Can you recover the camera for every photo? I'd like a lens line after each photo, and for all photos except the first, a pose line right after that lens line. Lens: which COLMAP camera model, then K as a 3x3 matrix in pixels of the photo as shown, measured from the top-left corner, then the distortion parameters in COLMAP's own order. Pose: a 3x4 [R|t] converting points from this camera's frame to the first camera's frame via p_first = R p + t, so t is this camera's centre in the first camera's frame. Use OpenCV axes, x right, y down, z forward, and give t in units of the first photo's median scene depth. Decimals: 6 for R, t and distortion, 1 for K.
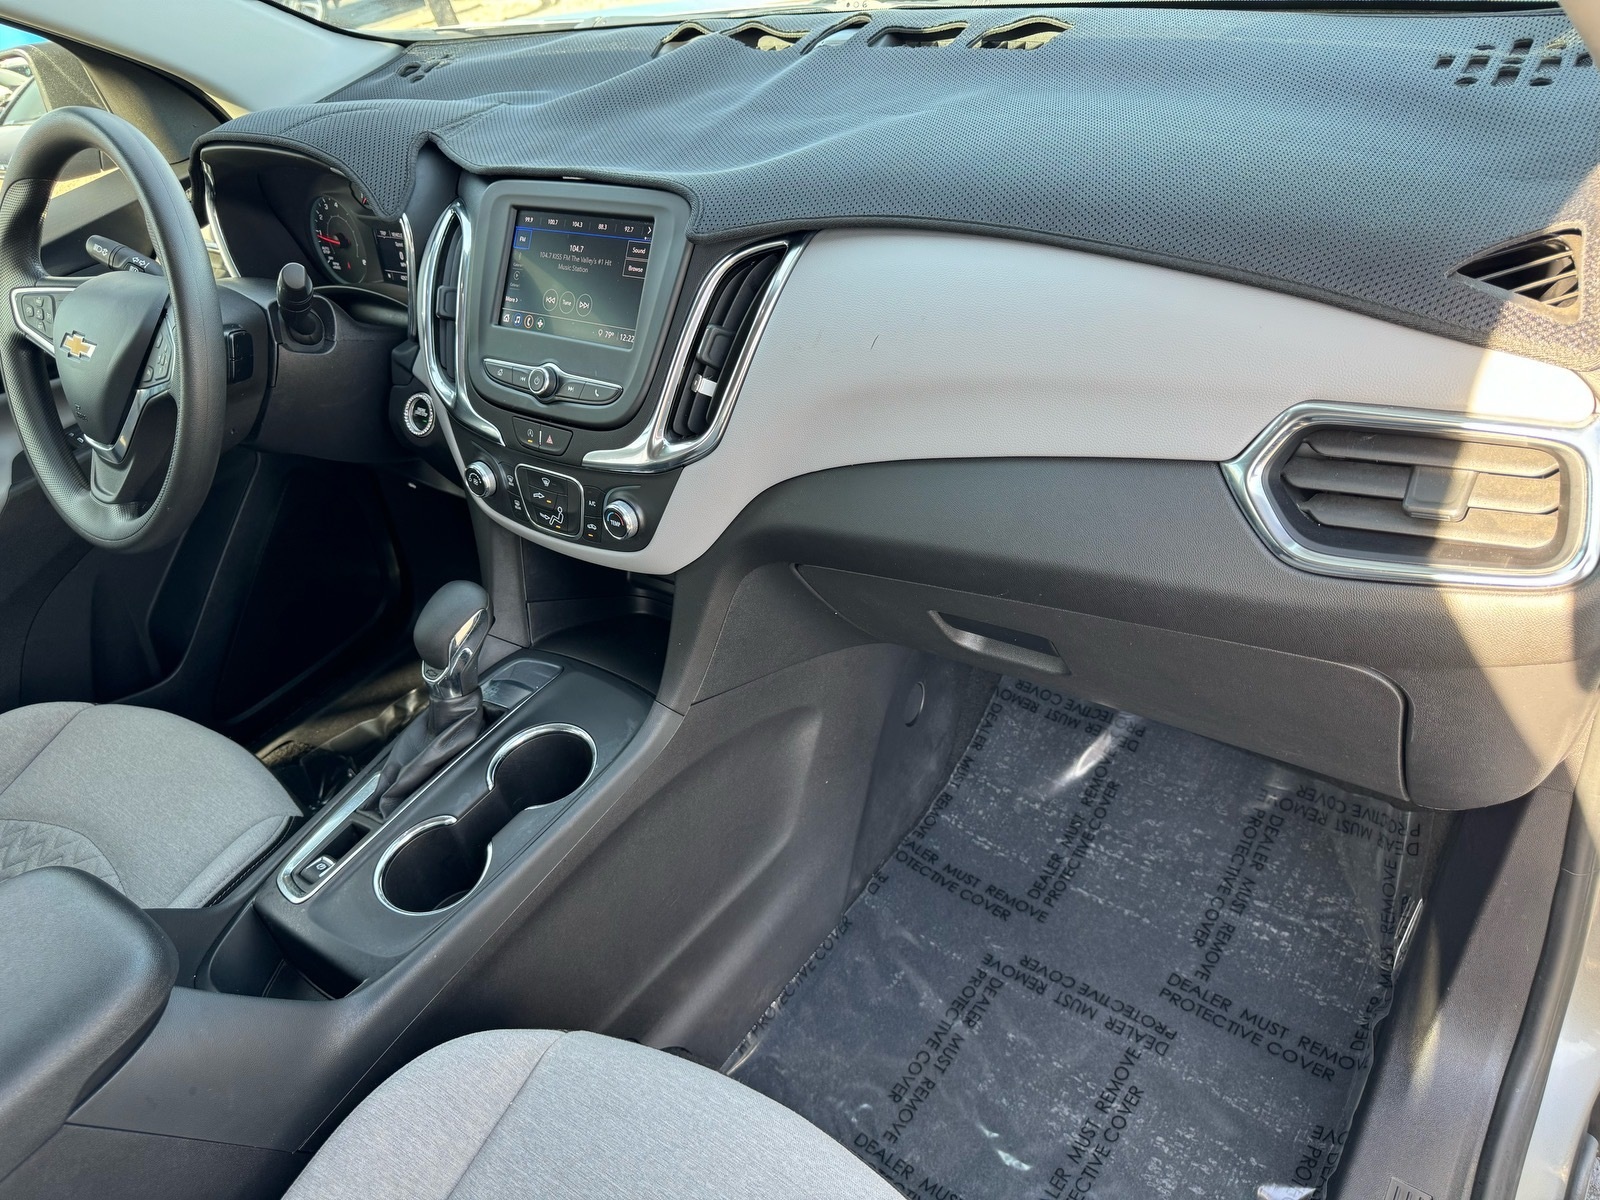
lens RADIAL K [[1124.1, 0, 786.4], [0, 1124.1, 603.9], [0, 0, 1]] dist [-0.003423, -0.007462]
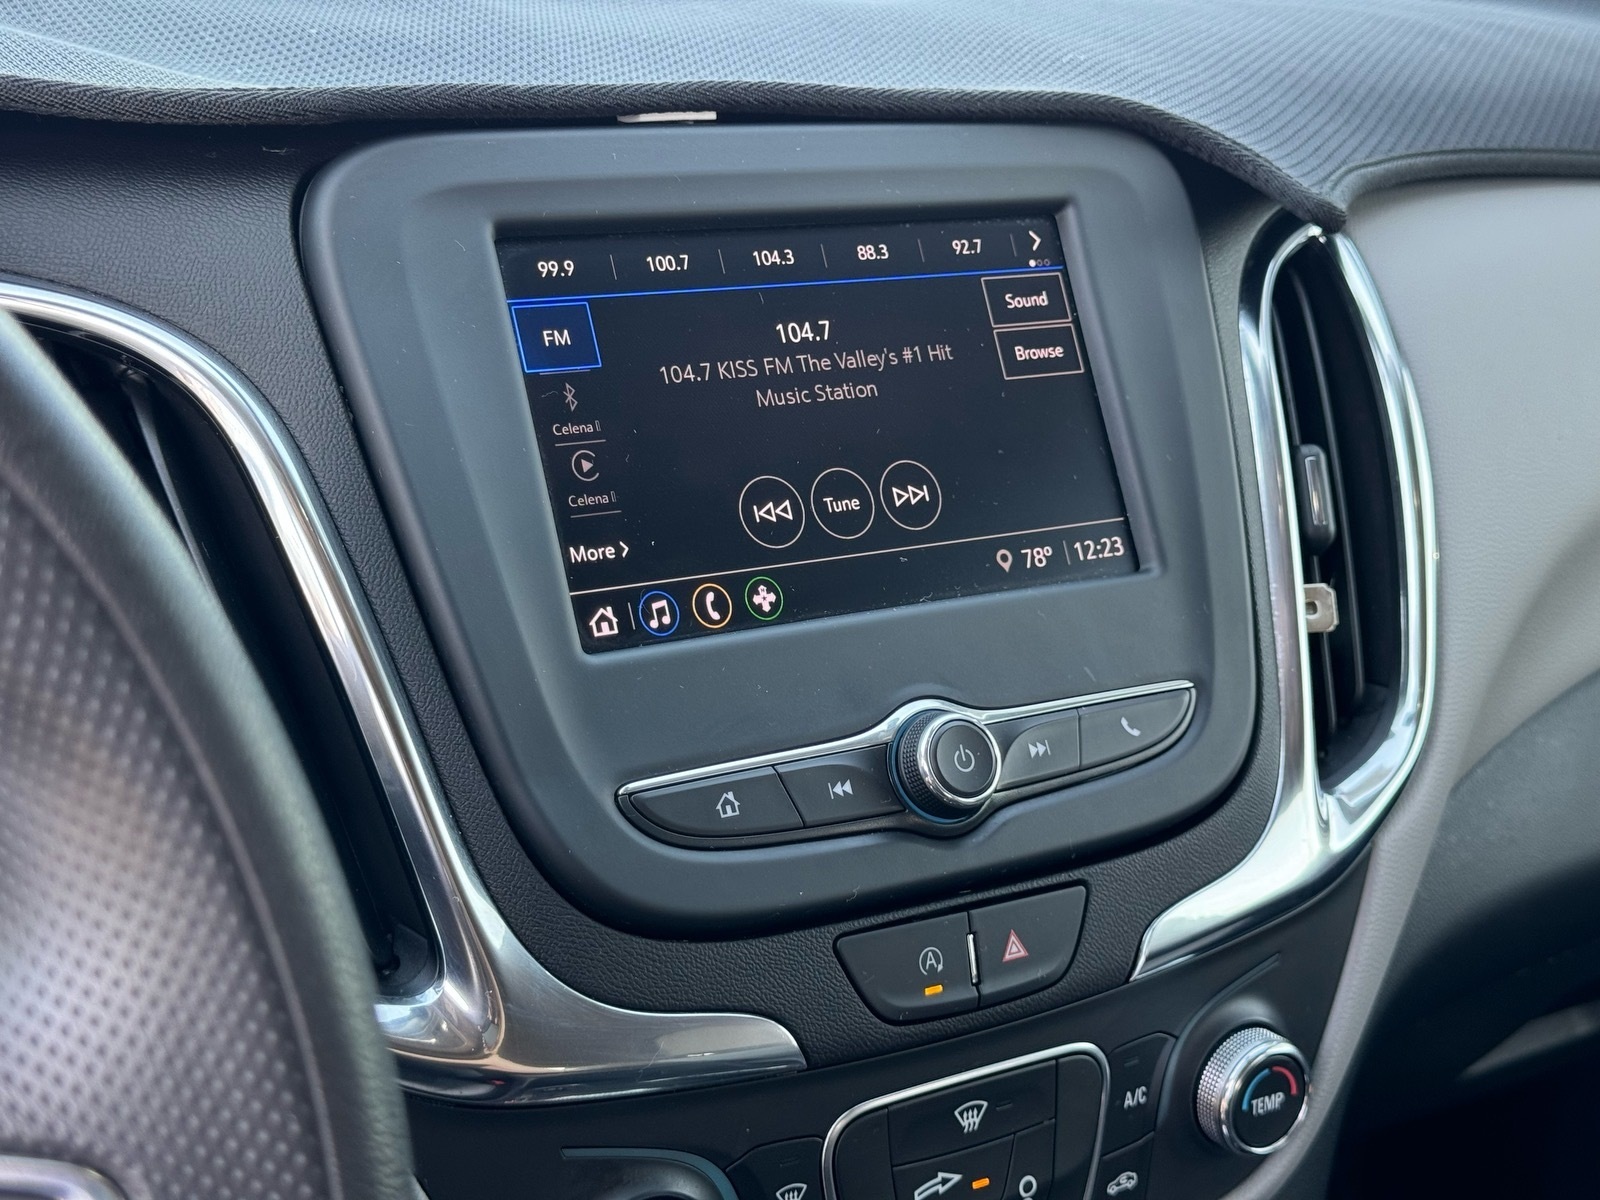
lens RADIAL K [[2331.4, 0, 803.6], [0, 2331.4, 610.3], [0, 0, 1]] dist [0.196895, -0.597131]
pose [[0.334063, -0.166886, 0.927659, -0.765778], [0.431818, 0.901936, 0.006755, -0.249405], [-0.837816, 0.398323, 0.373368, 0.784303]]
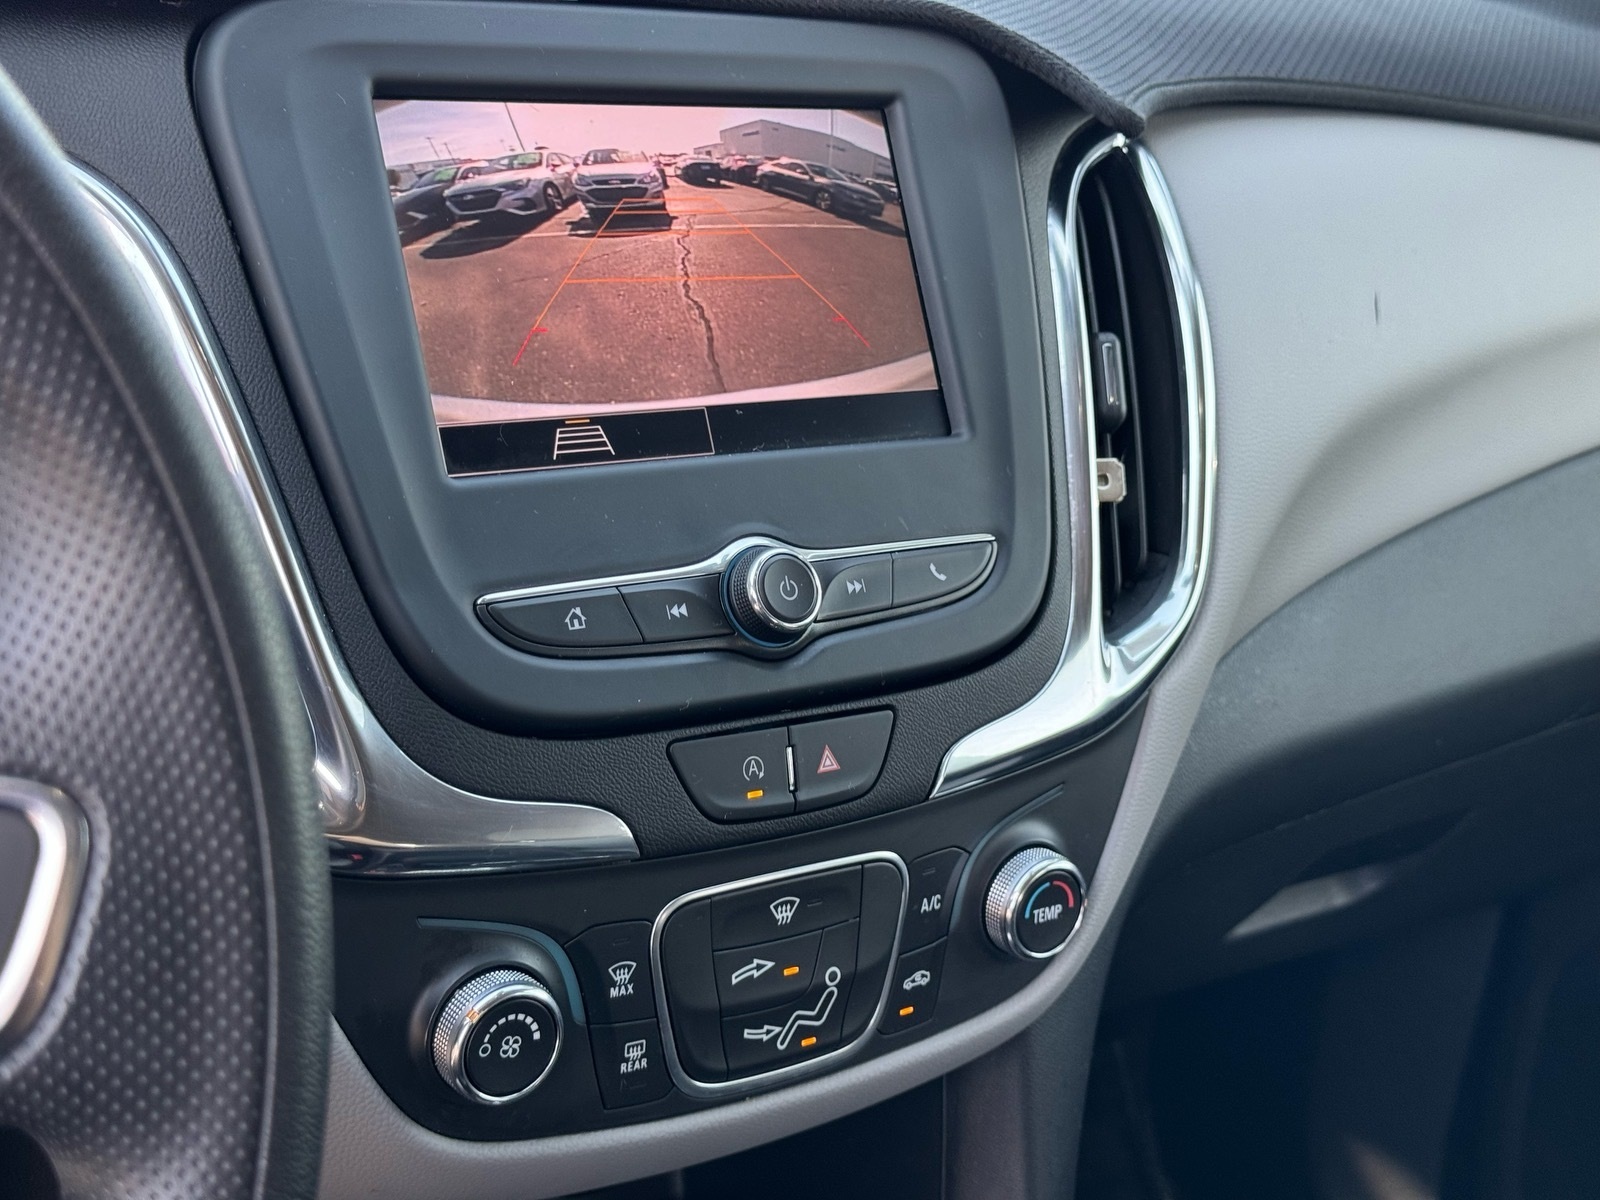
lens RADIAL K [[2315.0, 0, 793.5], [0, 2315.0, 626.6], [0, 0, 1]] dist [0.181925, -0.462209]
pose [[0.272380, -0.179879, 0.945226, -0.827500], [0.404167, 0.912891, 0.057259, -0.221639], [-0.873188, 0.366433, 0.321354, 0.779002]]
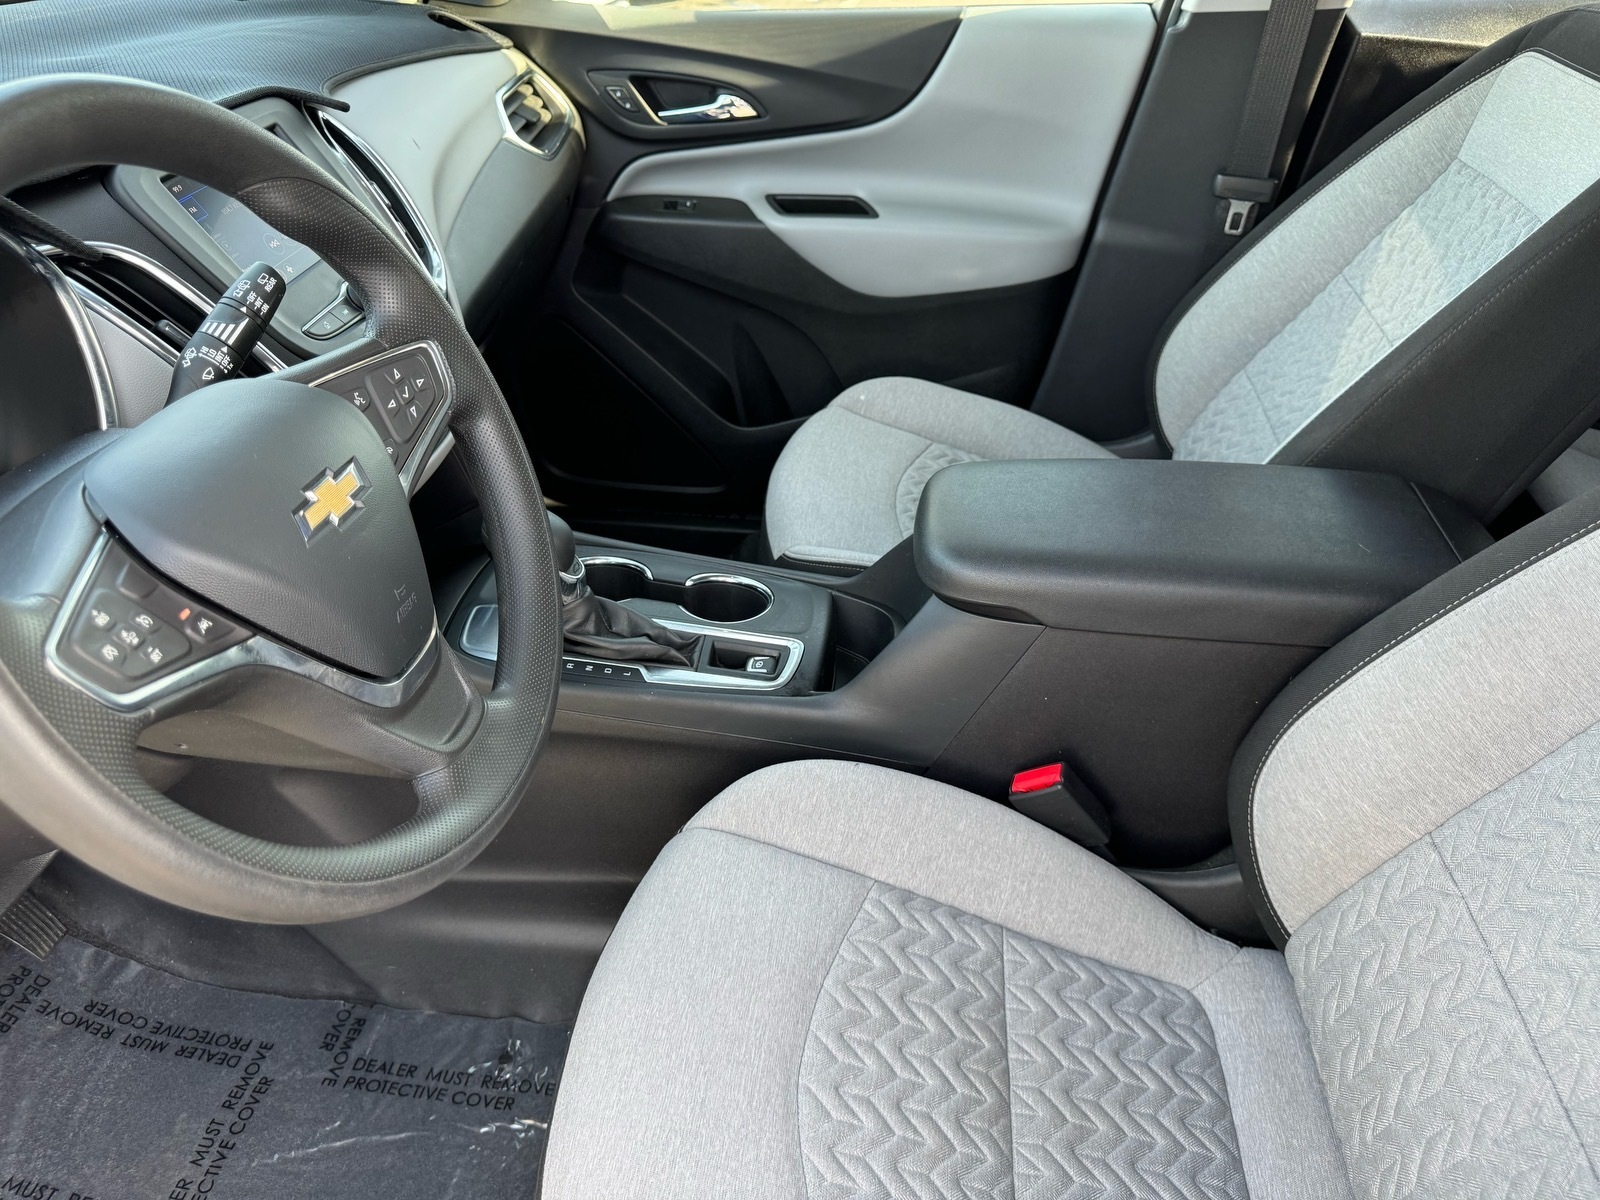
lens RADIAL K [[1148.2, 0, 799.4], [0, 1148.2, 615.7], [0, 0, 1]] dist [0.074009, -0.134927]
pose [[-0.489222, -0.360632, 0.794107, -1.282436], [0.597011, 0.525282, 0.606347, -0.429053], [-0.635799, 0.770729, -0.041679, 1.001490]]
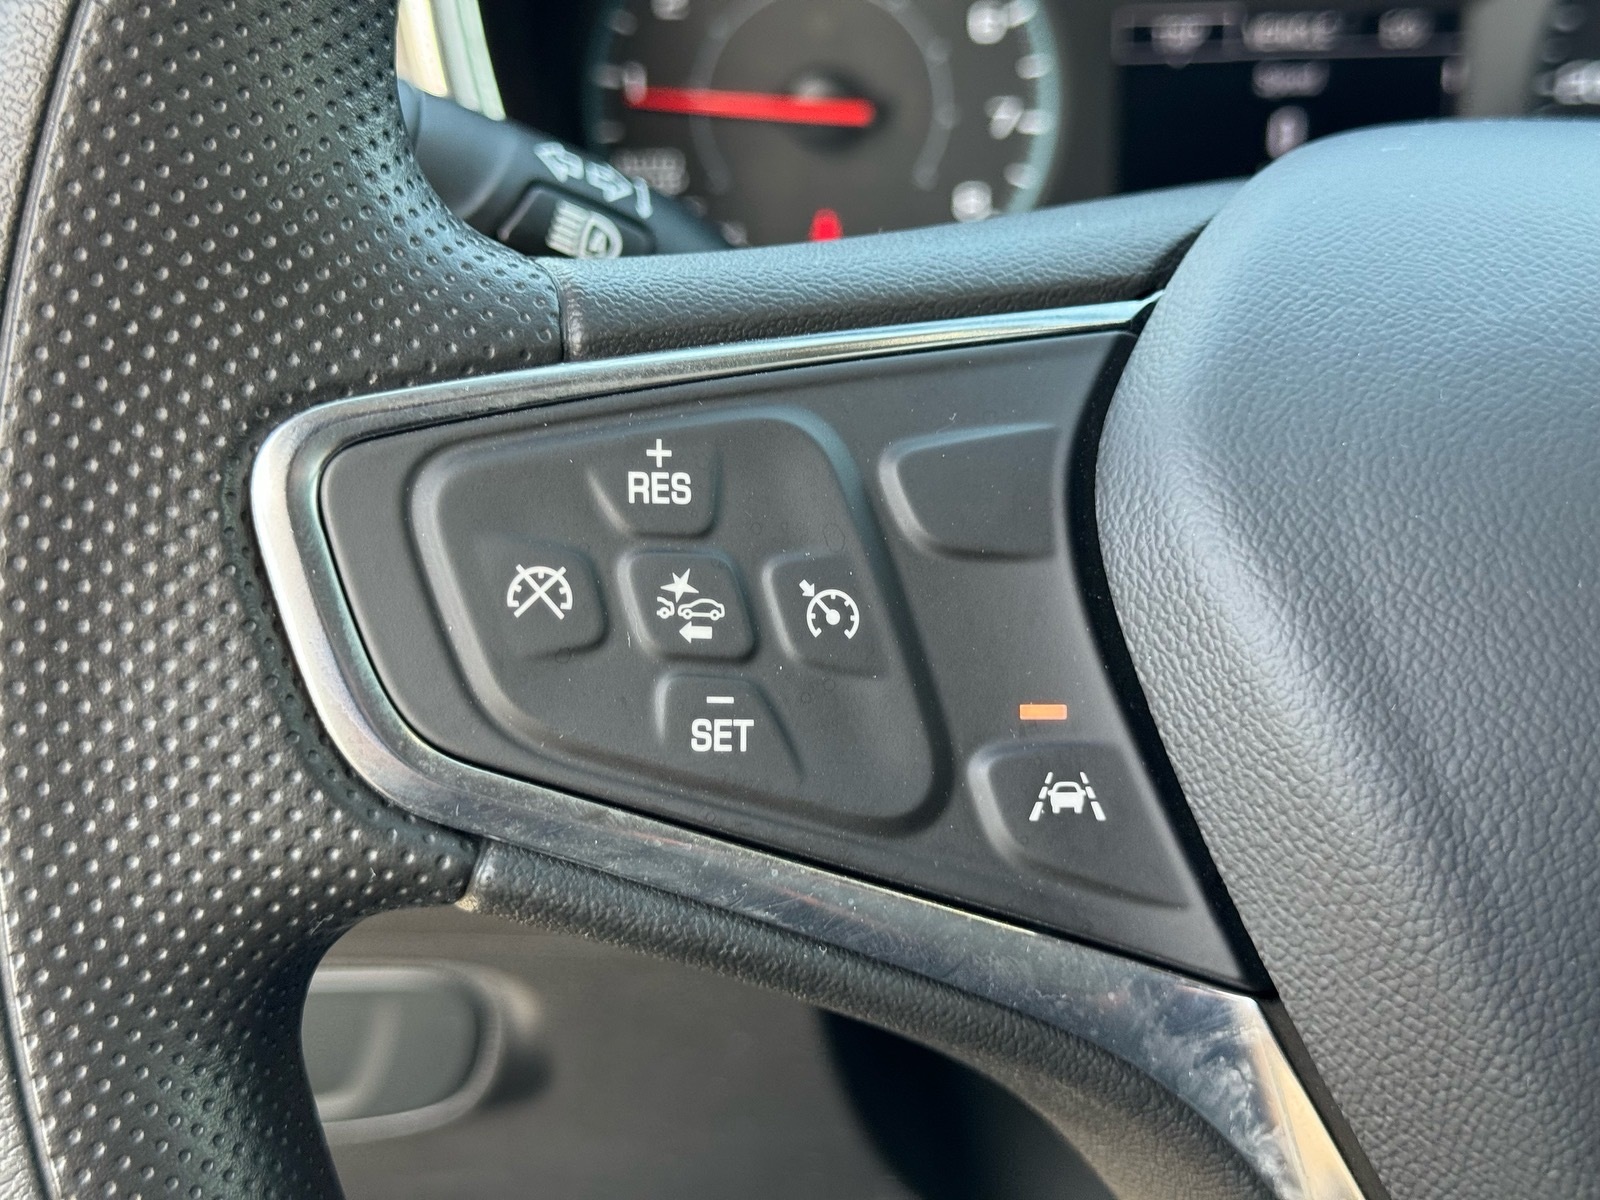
lens RADIAL K [[2283.8, 0, 805.9], [0, 2283.8, 629.0], [0, 0, 1]] dist [0.257965, -0.711911]
pose [[0.765243, -0.152985, 0.625298, -0.905333], [0.285228, 0.951378, -0.116300, -0.267766], [-0.577103, 0.267351, 0.771671, 0.982249]]
